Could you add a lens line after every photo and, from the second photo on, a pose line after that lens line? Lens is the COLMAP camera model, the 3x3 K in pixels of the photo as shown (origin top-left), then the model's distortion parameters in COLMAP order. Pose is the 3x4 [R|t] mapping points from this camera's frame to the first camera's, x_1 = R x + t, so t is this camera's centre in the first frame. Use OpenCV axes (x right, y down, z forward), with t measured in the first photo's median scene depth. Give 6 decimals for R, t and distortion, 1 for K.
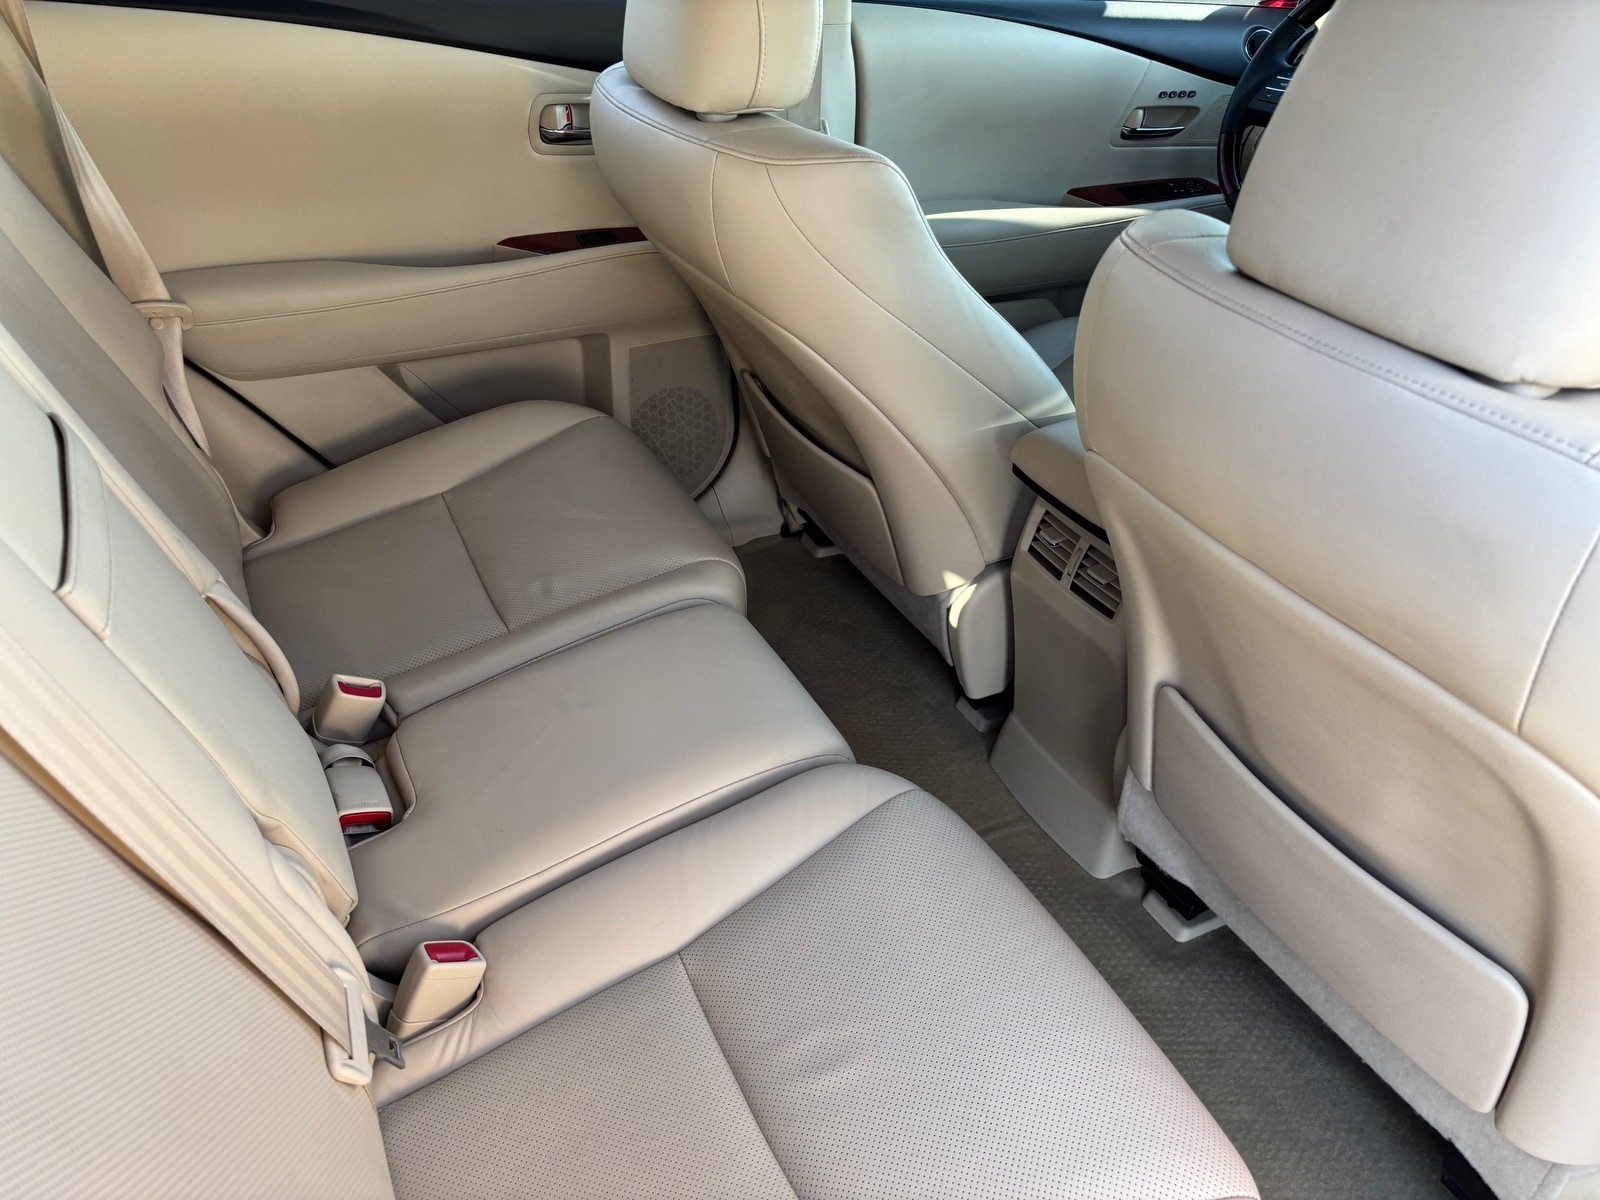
lens RADIAL K [[1290.2, 0, 800.8], [0, 1290.2, 660.8], [0, 0, 1]] dist [0.114467, -0.288823]
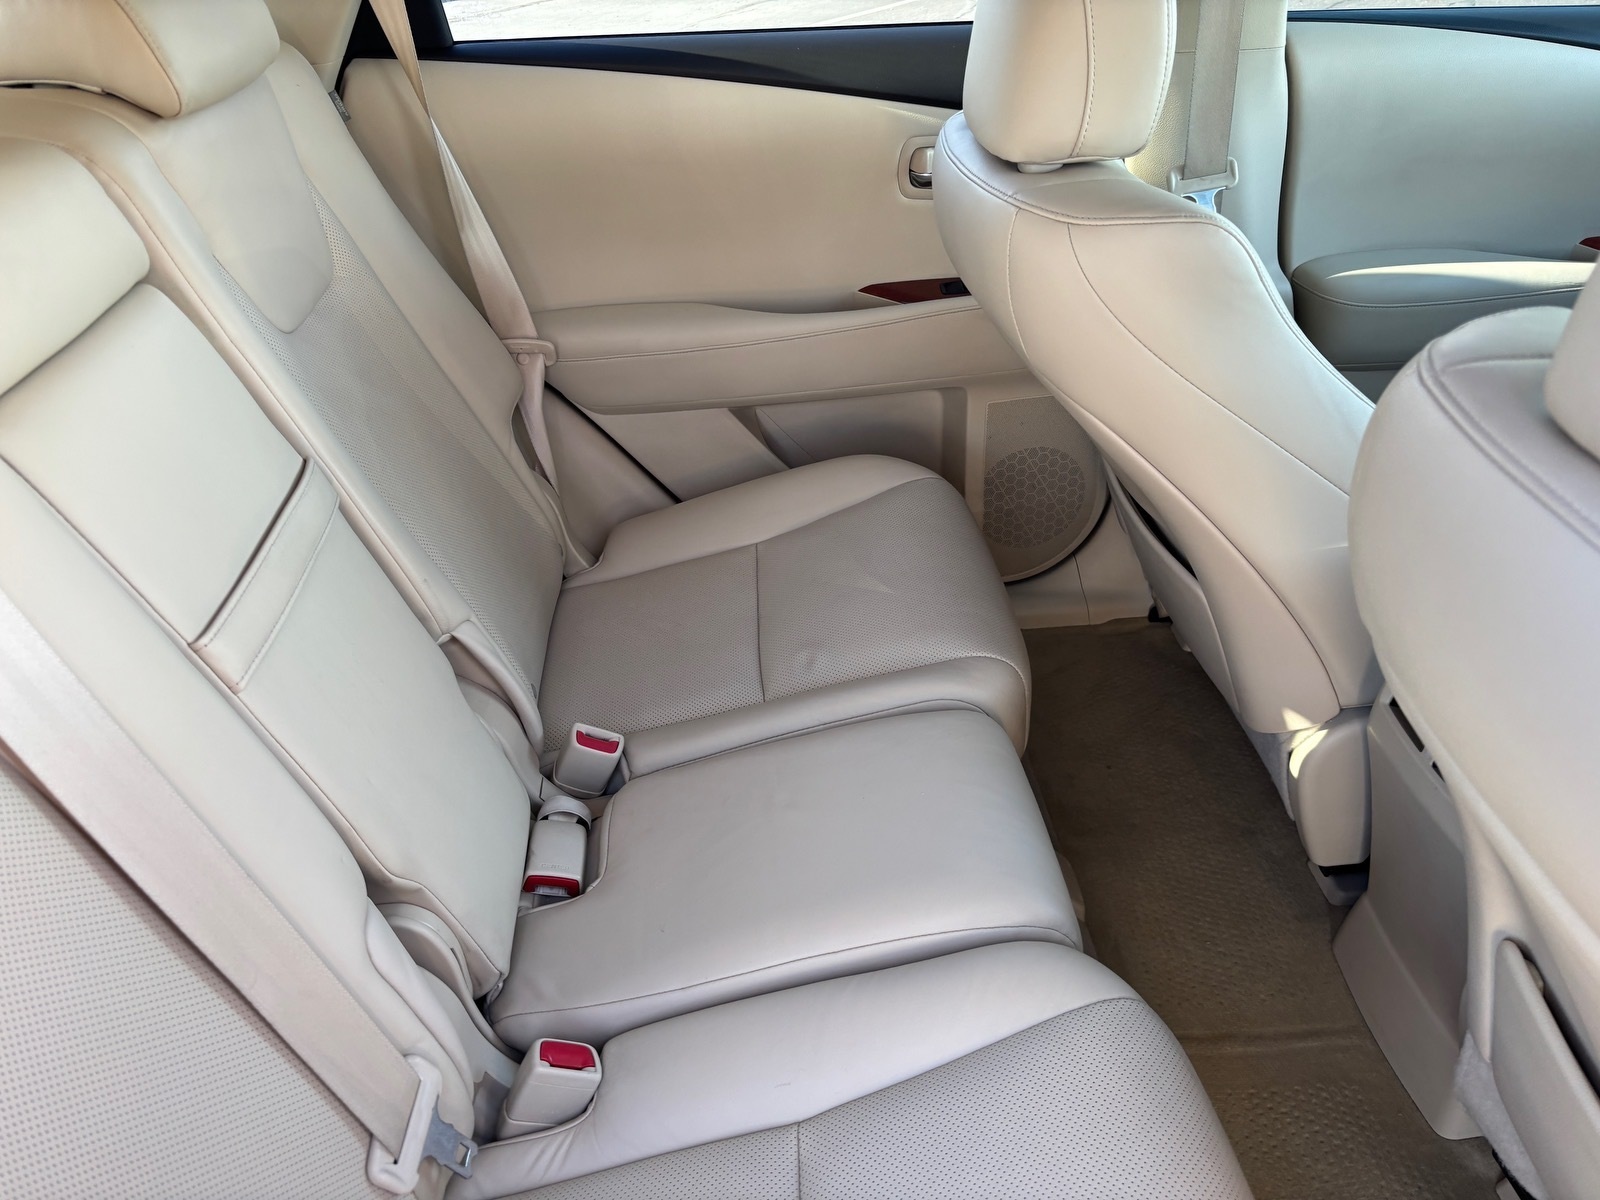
lens RADIAL K [[1262.3, 0, 796.5], [0, 1262.3, 610.5], [0, 0, 1]] dist [-0.006722, -0.013229]
pose [[0.903100, 0.133621, -0.408113, 0.148158], [-0.147762, 0.989018, -0.003162, -0.081692], [0.403209, 0.063160, 0.912926, 0.154661]]
